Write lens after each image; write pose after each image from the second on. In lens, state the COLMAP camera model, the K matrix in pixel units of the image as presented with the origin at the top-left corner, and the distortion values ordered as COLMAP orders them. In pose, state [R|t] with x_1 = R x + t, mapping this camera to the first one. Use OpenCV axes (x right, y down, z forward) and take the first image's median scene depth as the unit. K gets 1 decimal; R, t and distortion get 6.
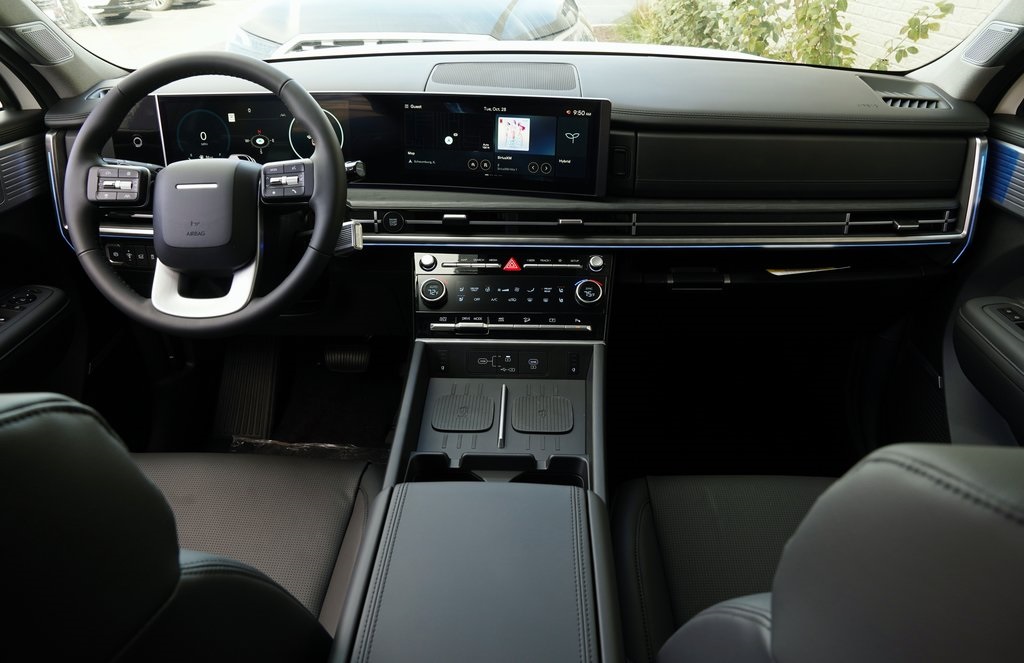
lens RADIAL K [[739.8, 0, 514.8], [0, 739.8, 330.5], [0, 0, 1]] dist [-0.114182, 0.066944]
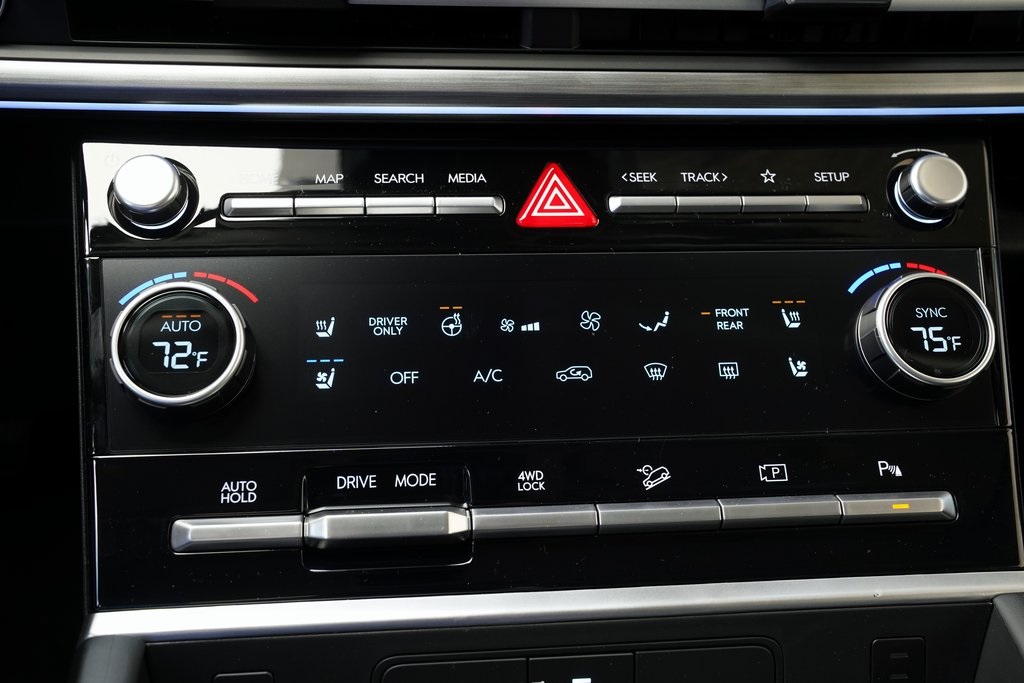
lens RADIAL K [[1057.5, 0, 515.4], [0, 1057.5, 334.6], [0, 0, 1]] dist [0.006344, 0.000000]
pose [[0.989811, -0.034461, 0.138153, -0.060572], [0.018530, 0.993195, 0.114984, -0.087081], [-0.141175, -0.111252, 0.983714, 0.707308]]
